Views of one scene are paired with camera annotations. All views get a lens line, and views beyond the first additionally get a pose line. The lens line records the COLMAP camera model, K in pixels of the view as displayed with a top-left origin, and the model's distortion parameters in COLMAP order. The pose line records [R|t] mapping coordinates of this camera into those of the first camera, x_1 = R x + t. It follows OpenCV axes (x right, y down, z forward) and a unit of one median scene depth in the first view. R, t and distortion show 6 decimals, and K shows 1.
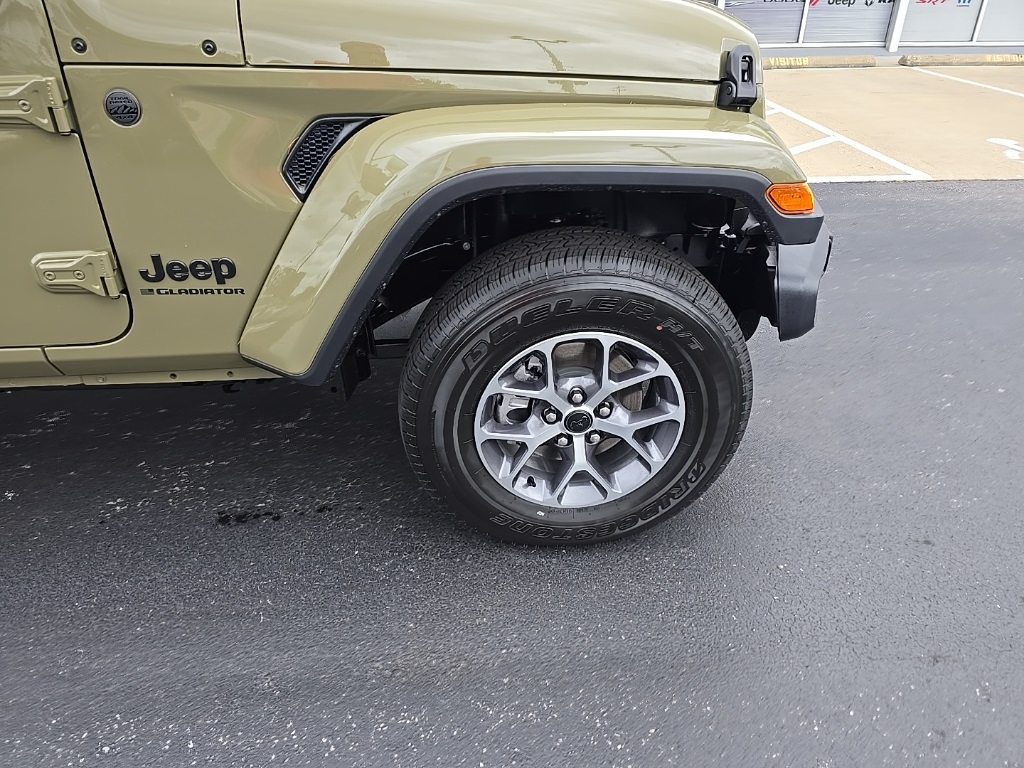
lens RADIAL K [[686.5, 0, 511.4], [0, 686.5, 376.6], [0, 0, 1]] dist [0.065417, -0.065954]
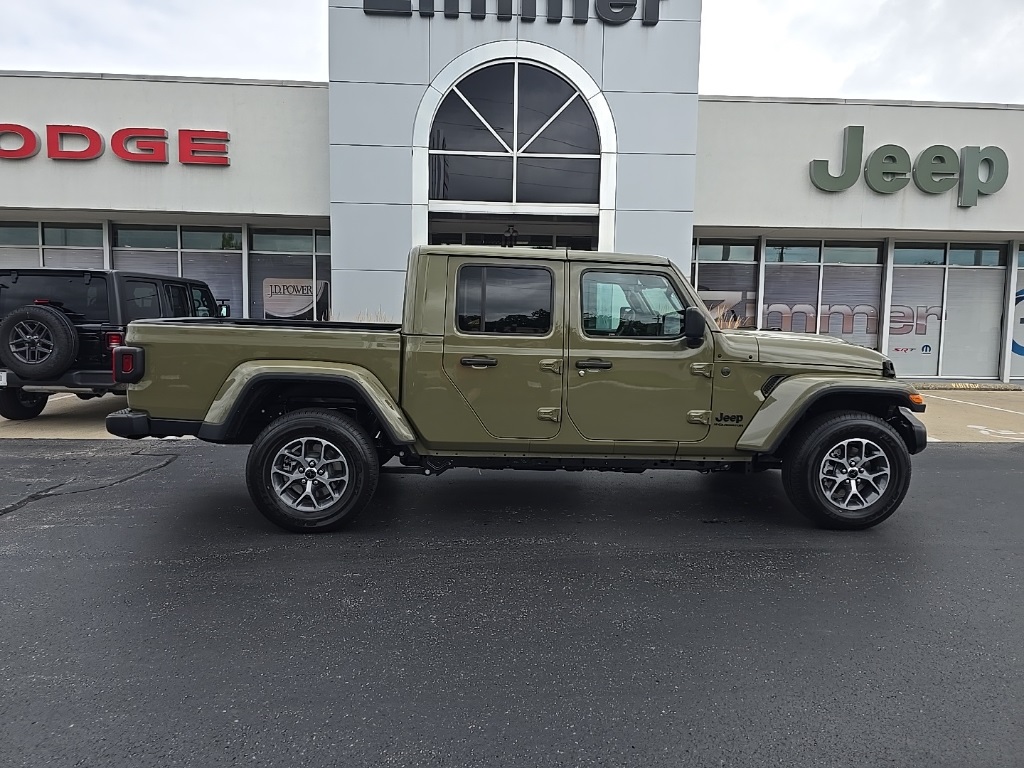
lens RADIAL K [[686.5, 0, 511.4], [0, 686.5, 376.6], [0, 0, 1]] dist [0.065417, -0.065954]
pose [[0.999749, 0.022146, -0.003363, -1.378821], [-0.021441, 0.902632, -0.429880, 1.013010], [-0.006485, 0.429844, 0.902880, -1.870139]]
